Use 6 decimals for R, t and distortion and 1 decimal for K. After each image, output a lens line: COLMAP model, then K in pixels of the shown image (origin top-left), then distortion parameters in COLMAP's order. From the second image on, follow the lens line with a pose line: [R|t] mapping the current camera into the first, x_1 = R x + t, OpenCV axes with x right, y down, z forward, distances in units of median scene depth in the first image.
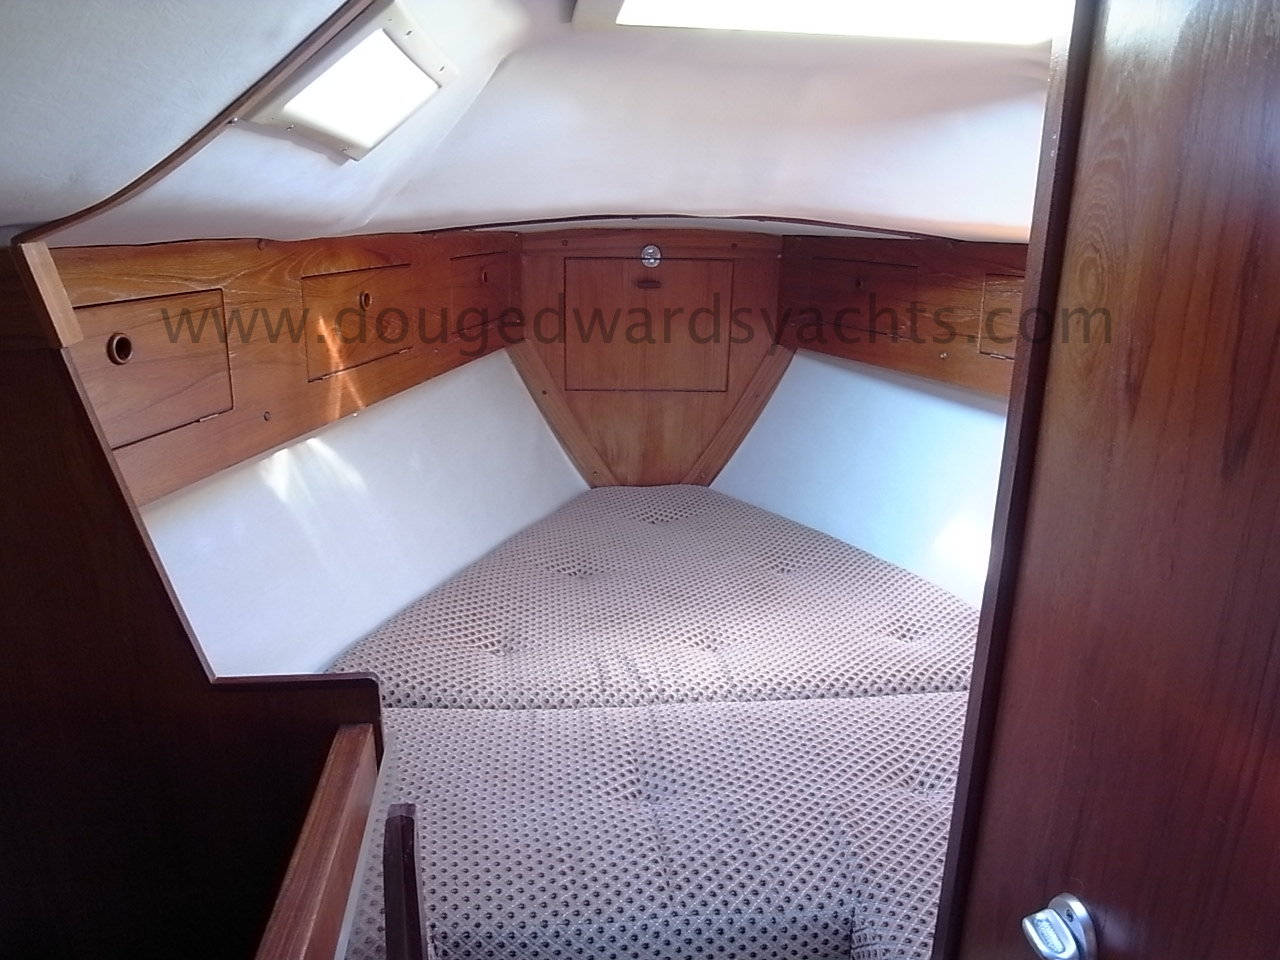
lens RADIAL K [[904.9, 0, 626.1], [0, 904.9, 482.0], [0, 0, 1]] dist [-0.059487, 0.004877]
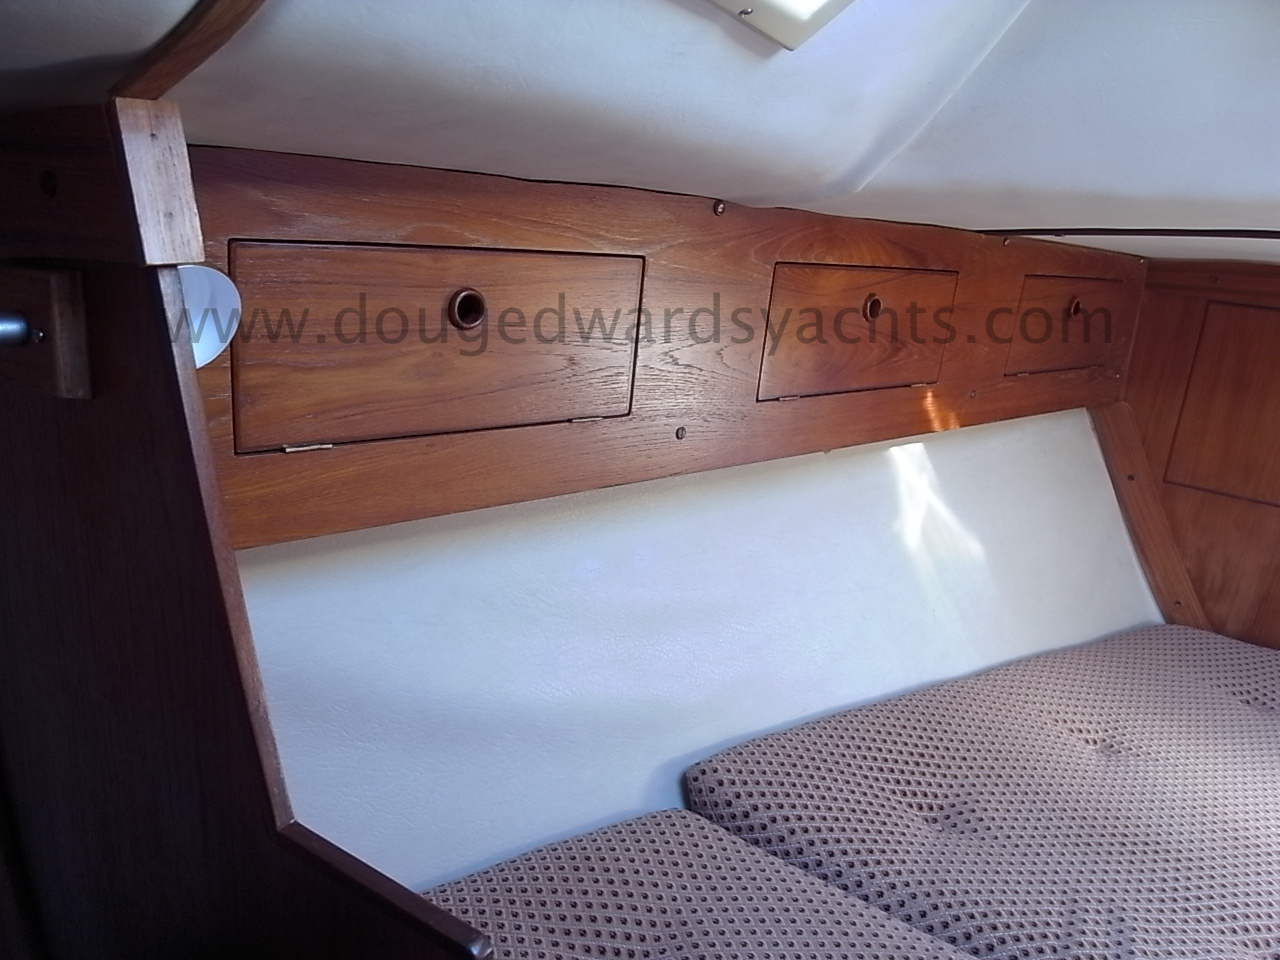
lens RADIAL K [[904.9, 0, 626.1], [0, 904.9, 482.0], [0, 0, 1]] dist [-0.059487, 0.004877]
pose [[0.779965, 0.231121, -0.581582, 0.012760], [-0.248212, 0.967334, 0.051540, -0.040265], [0.574496, 0.104156, 0.811854, 0.233156]]
